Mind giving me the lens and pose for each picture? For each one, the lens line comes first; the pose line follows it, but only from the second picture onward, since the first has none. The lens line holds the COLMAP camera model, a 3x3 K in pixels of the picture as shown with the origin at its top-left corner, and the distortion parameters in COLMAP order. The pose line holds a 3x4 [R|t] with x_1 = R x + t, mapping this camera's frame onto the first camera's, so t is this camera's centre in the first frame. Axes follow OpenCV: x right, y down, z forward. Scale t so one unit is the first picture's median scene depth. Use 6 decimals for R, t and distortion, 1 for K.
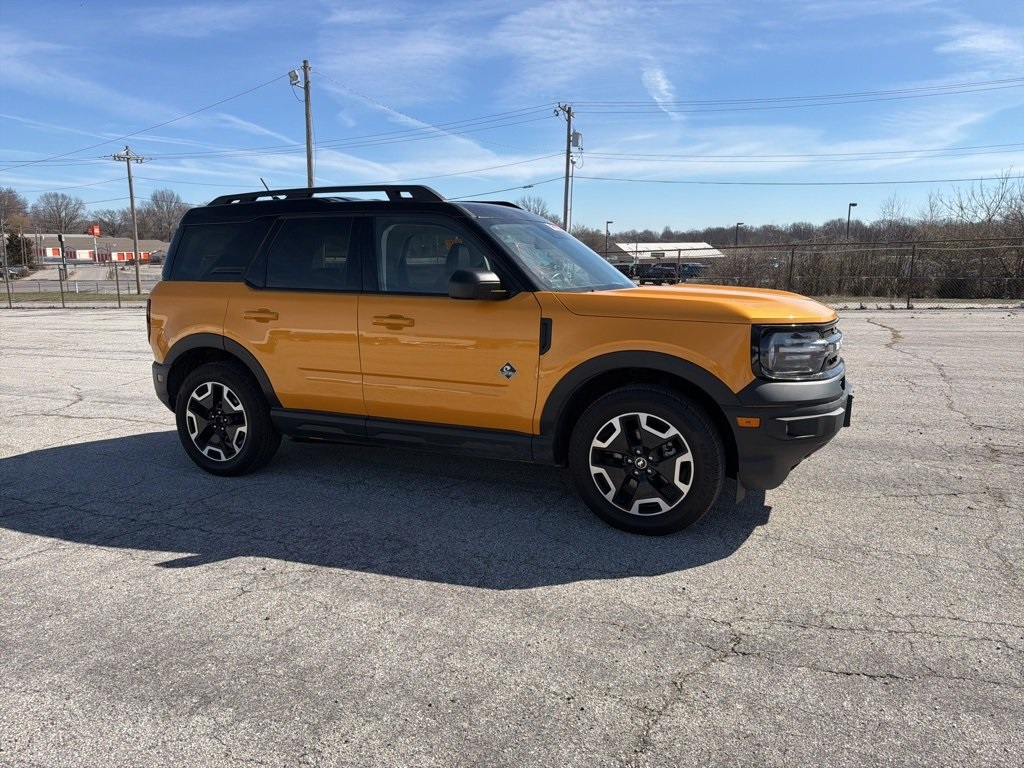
lens RADIAL K [[729.5, 0, 514.6], [0, 729.5, 383.9], [0, 0, 1]] dist [0.023292, -0.035728]
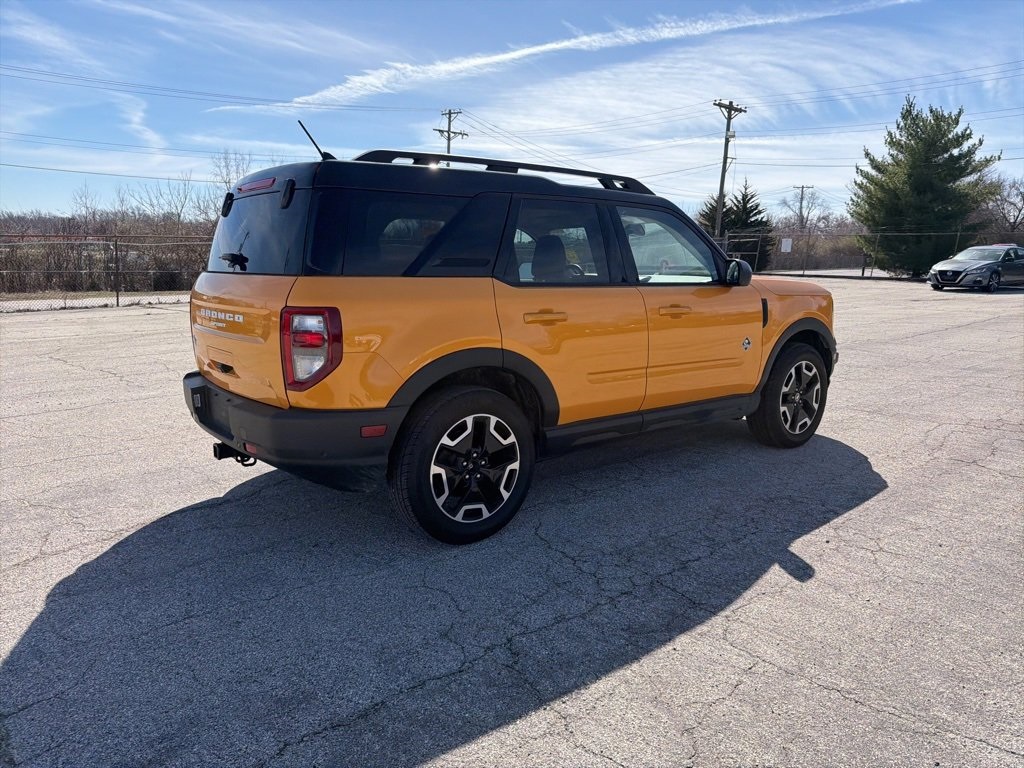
lens RADIAL K [[732.4, 0, 514.6], [0, 732.4, 372.9], [0, 0, 1]] dist [0.022392, -0.032286]
pose [[0.446671, -0.127125, 0.885621, -1.048152], [0.133380, 0.988254, 0.074586, -0.093497], [-0.884700, 0.084809, 0.458381, 0.640370]]
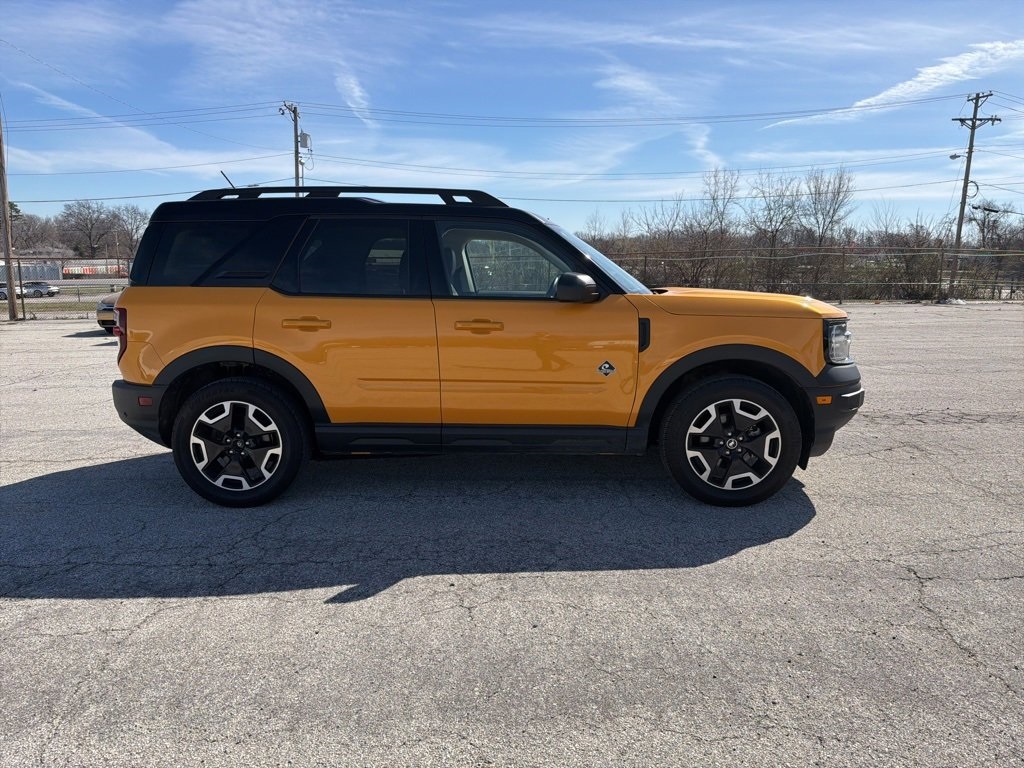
lens RADIAL K [[732.4, 0, 514.6], [0, 732.4, 372.9], [0, 0, 1]] dist [0.022392, -0.032286]
pose [[0.920672, -0.049404, 0.387199, -0.447484], [0.058319, 0.998234, -0.011301, -0.006643], [-0.385957, 0.032985, 0.921927, 0.055947]]
